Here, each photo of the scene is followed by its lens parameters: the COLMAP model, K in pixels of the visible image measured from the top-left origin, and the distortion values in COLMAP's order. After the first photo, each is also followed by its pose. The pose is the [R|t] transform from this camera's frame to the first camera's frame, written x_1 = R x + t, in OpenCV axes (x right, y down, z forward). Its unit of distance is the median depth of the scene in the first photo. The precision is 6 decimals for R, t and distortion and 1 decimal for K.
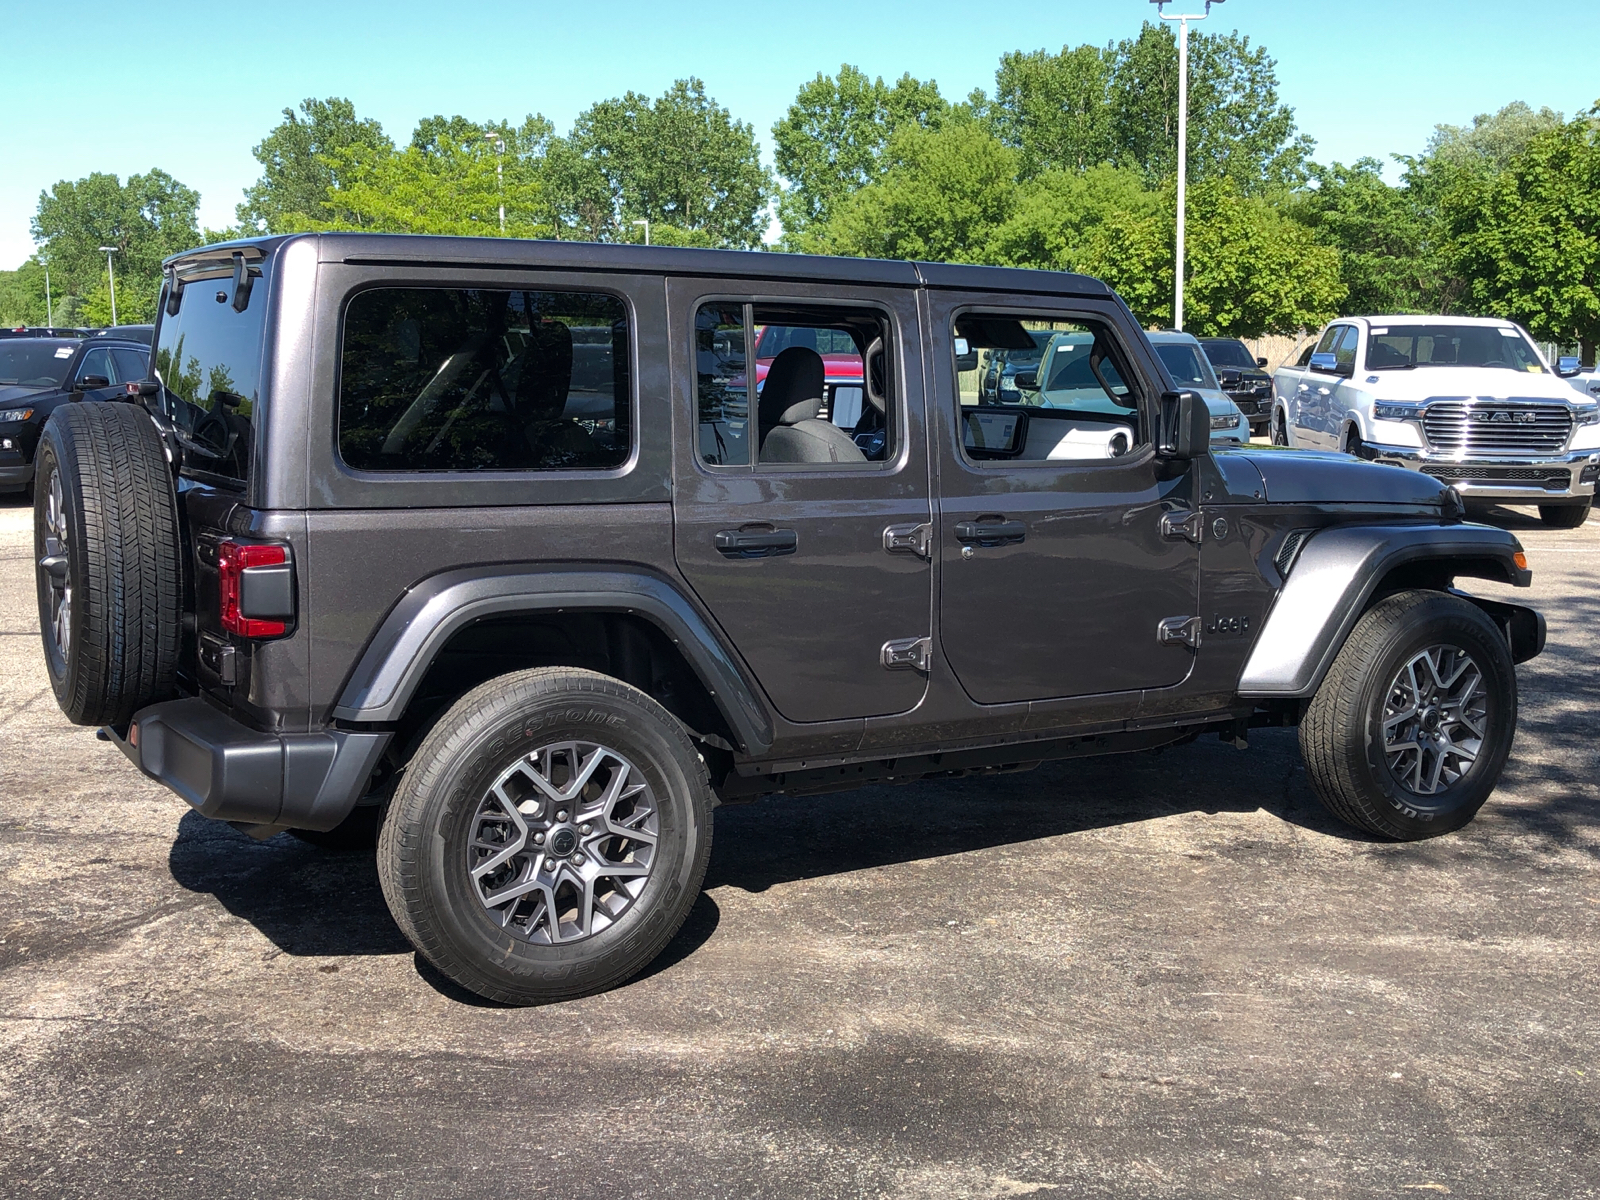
lens RADIAL K [[1785.4, 0, 809.1], [0, 1785.4, 560.2], [0, 0, 1]] dist [0.014192, 0.000000]
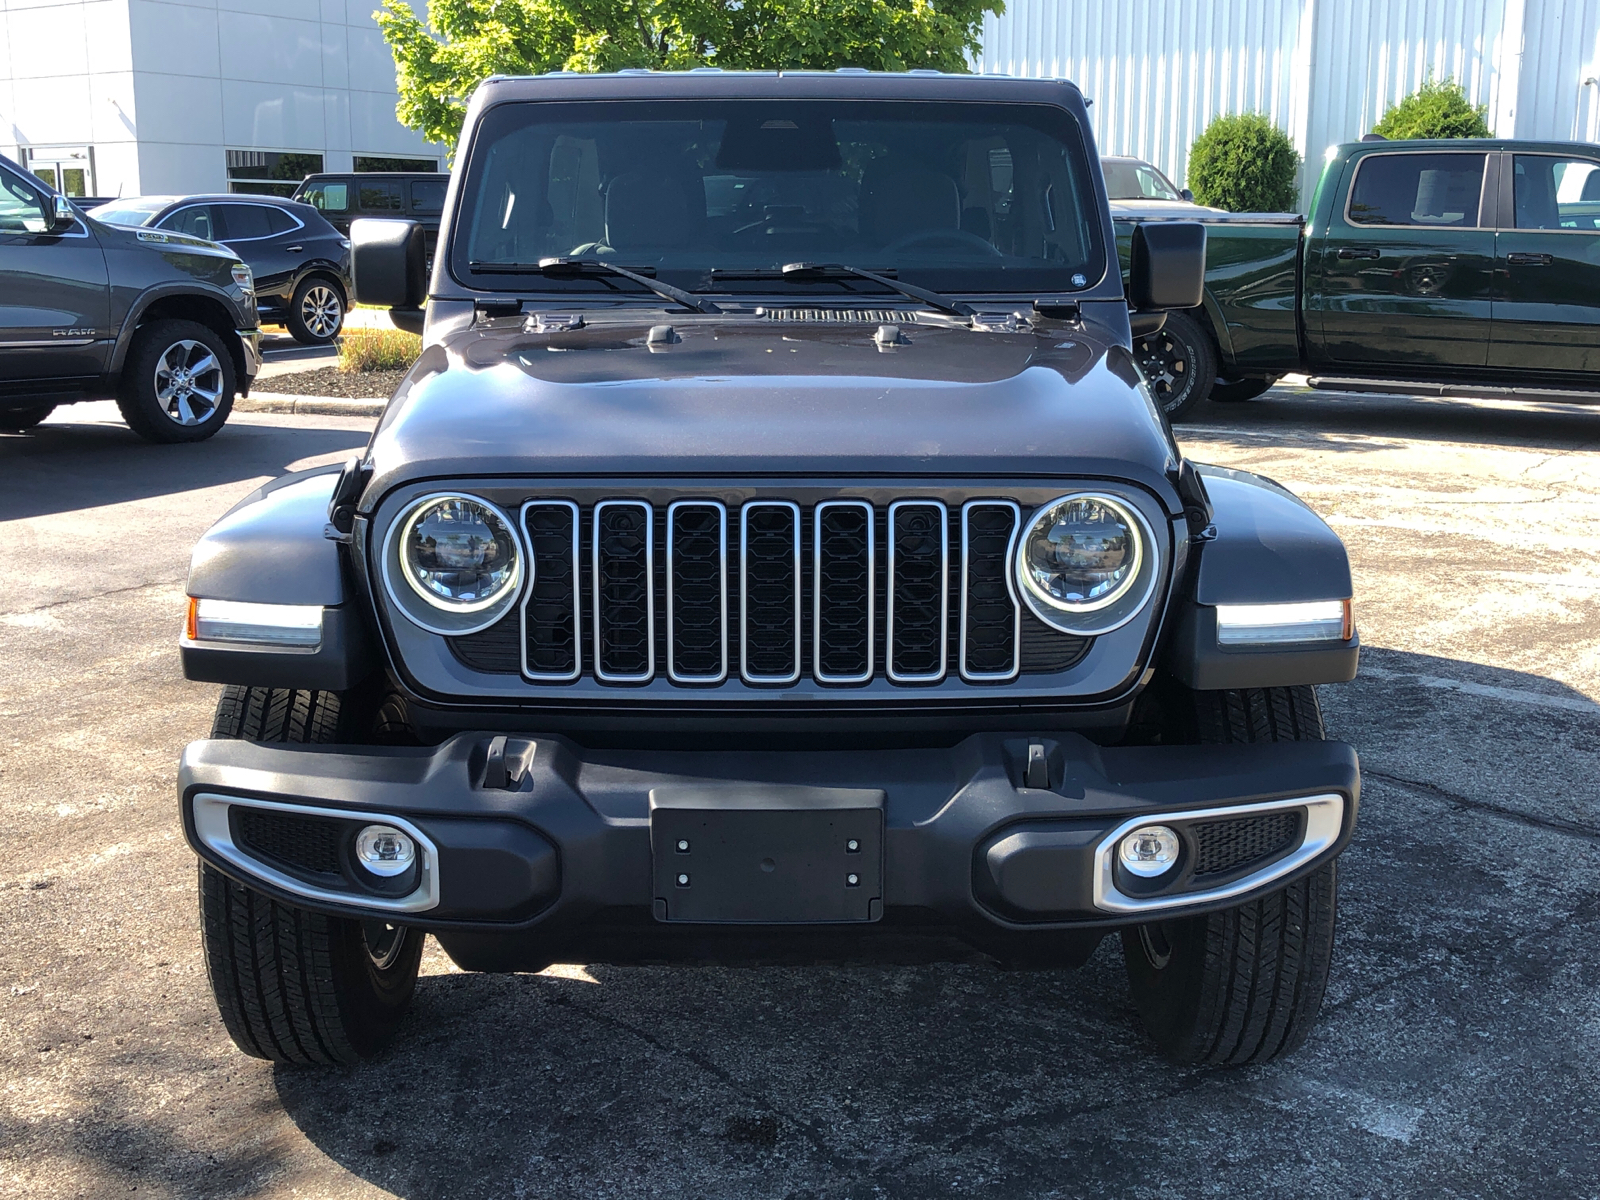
lens RADIAL K [[1785.4, 0, 786.0], [0, 1785.4, 615.4], [0, 0, 1]] dist [0.014192, 0.000000]
pose [[-0.507037, 0.192245, -0.840211, 0.733890], [-0.098993, 0.955370, 0.278333, -0.148097], [0.856221, 0.224300, -0.465377, 1.397665]]
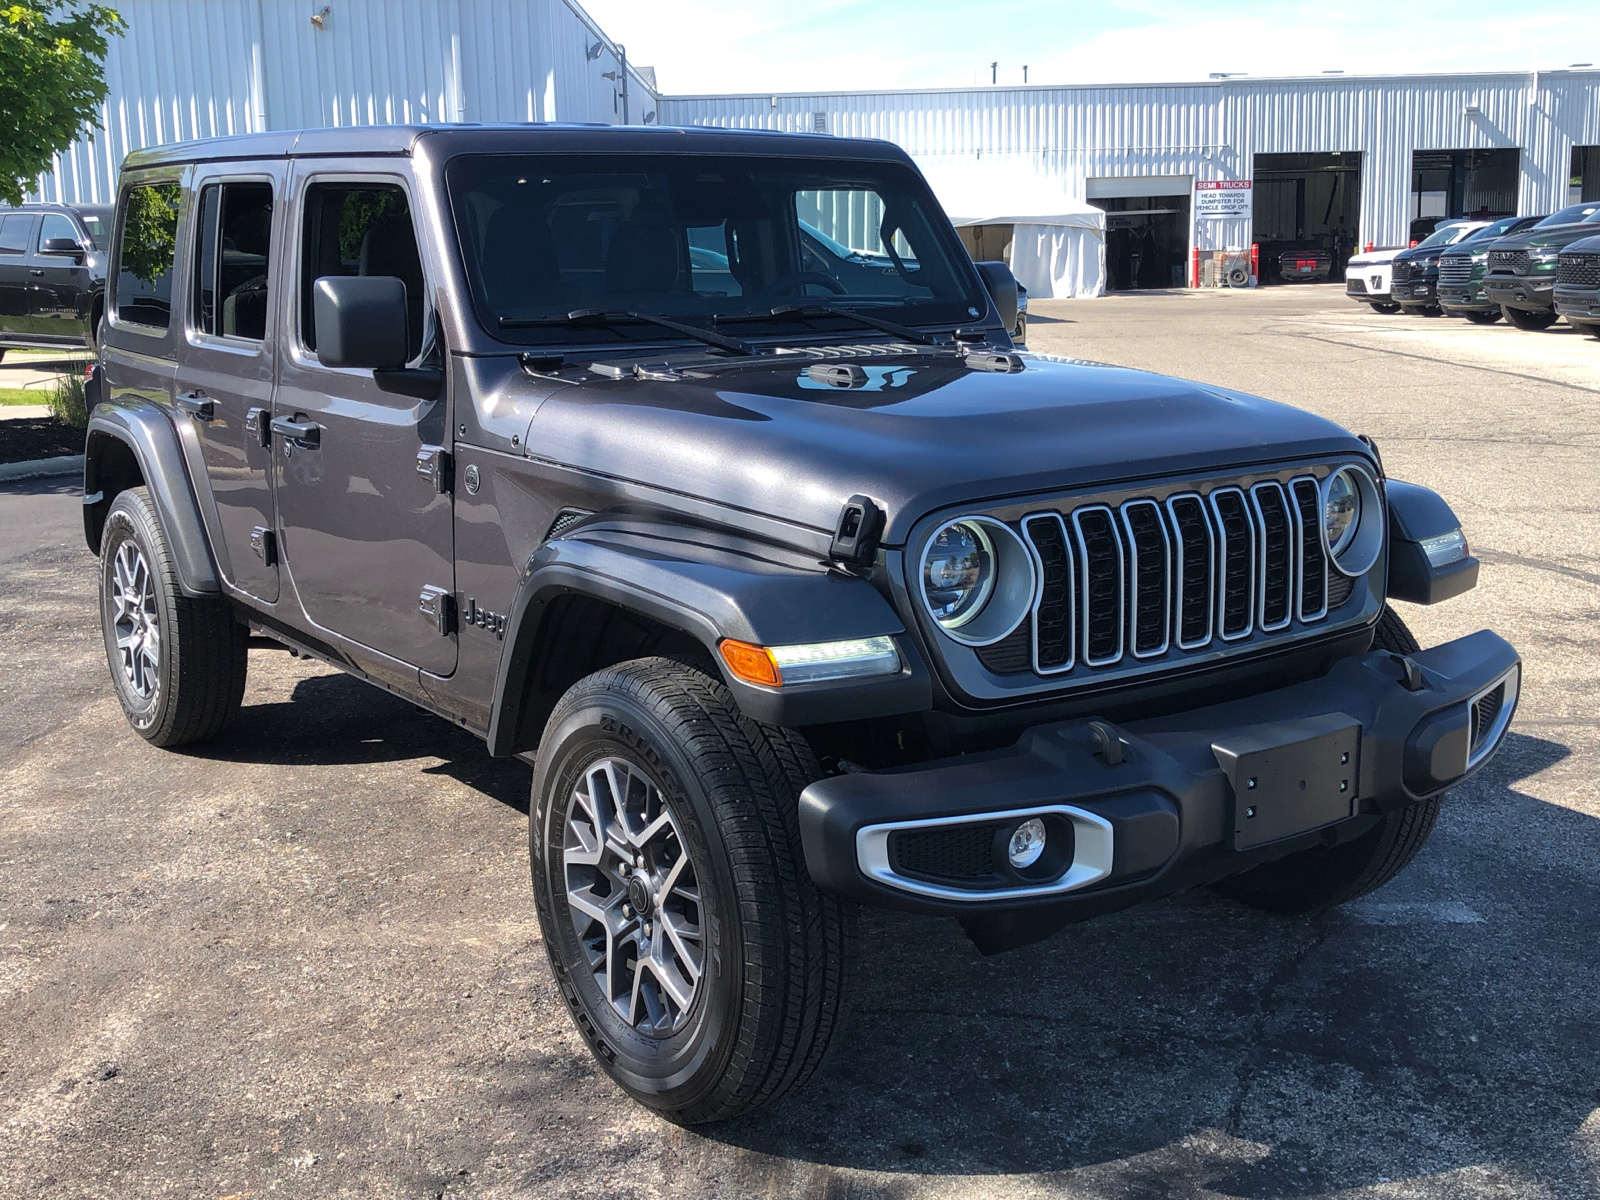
lens RADIAL K [[1785.4, 0, 785.7], [0, 1785.4, 608.2], [0, 0, 1]] dist [0.014192, 0.000000]
pose [[0.092988, 0.196232, -0.976139, 0.877112], [-0.099421, 0.977316, 0.186998, -0.103977], [0.990691, 0.079660, 0.110388, 0.990388]]
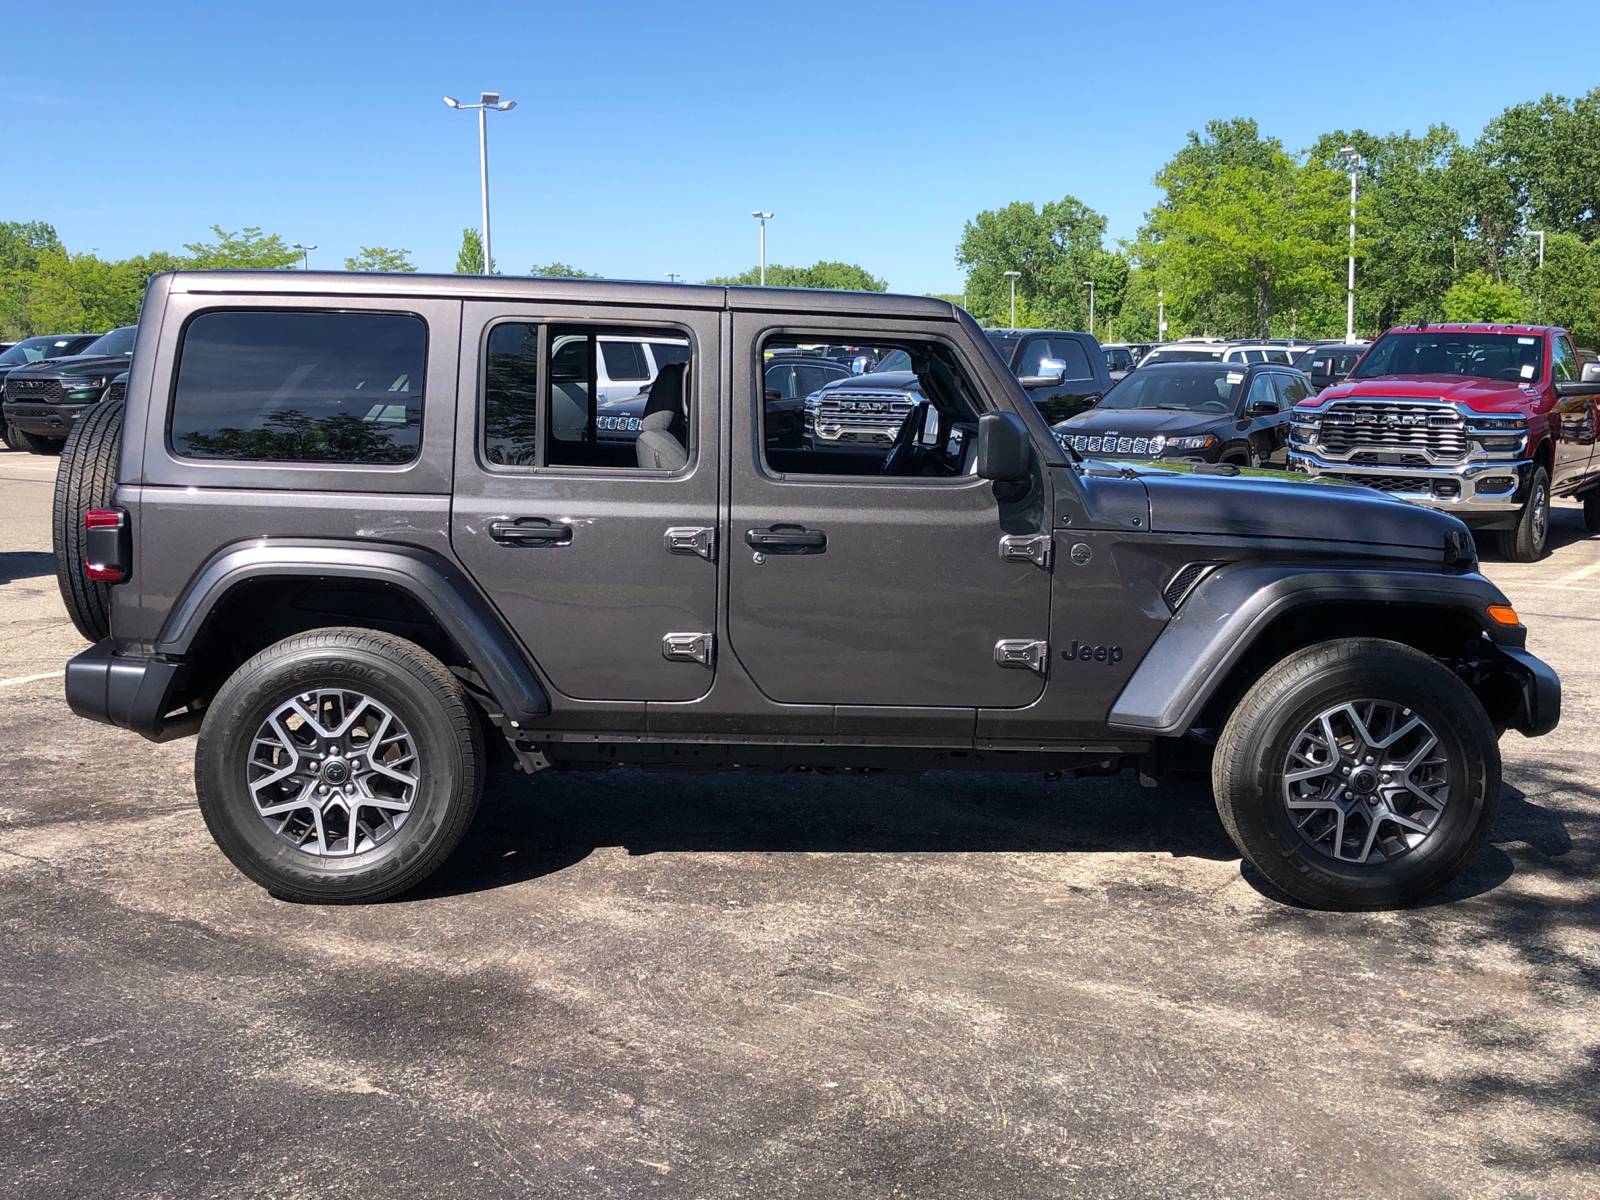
lens RADIAL K [[1785.4, 0, 808.6], [0, 1785.4, 593.1], [0, 0, 1]] dist [0.014192, 0.000000]
pose [[0.877444, 0.068570, -0.474752, 0.531181], [-0.065081, 0.997596, 0.023801, -0.009201], [0.475243, 0.010014, 0.879798, 0.067836]]
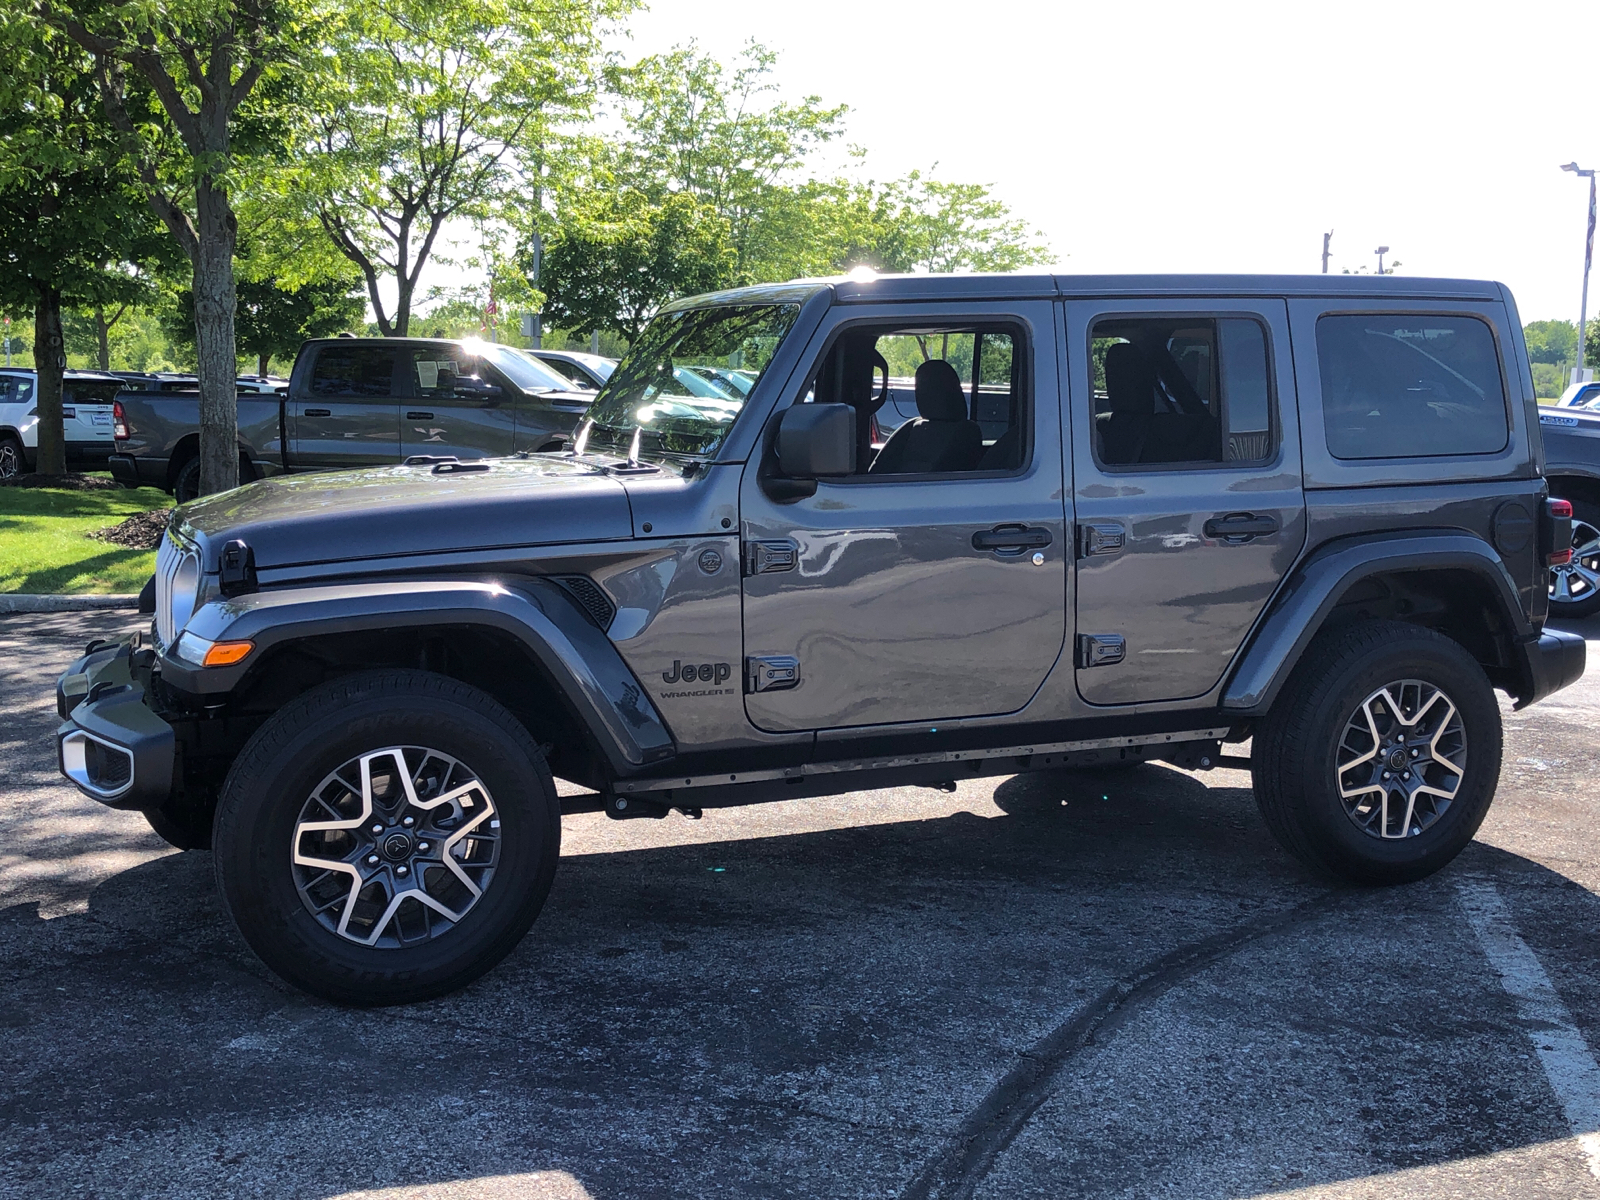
lens RADIAL K [[1785.4, 0, 775.6], [0, 1785.4, 595.8], [0, 0, 1]] dist [0.014192, 0.000000]
pose [[-0.989635, -0.024588, 0.141487, -0.066126], [0.009036, 0.972619, 0.232231, -0.215660], [-0.143323, 0.231103, -0.962315, 1.952579]]
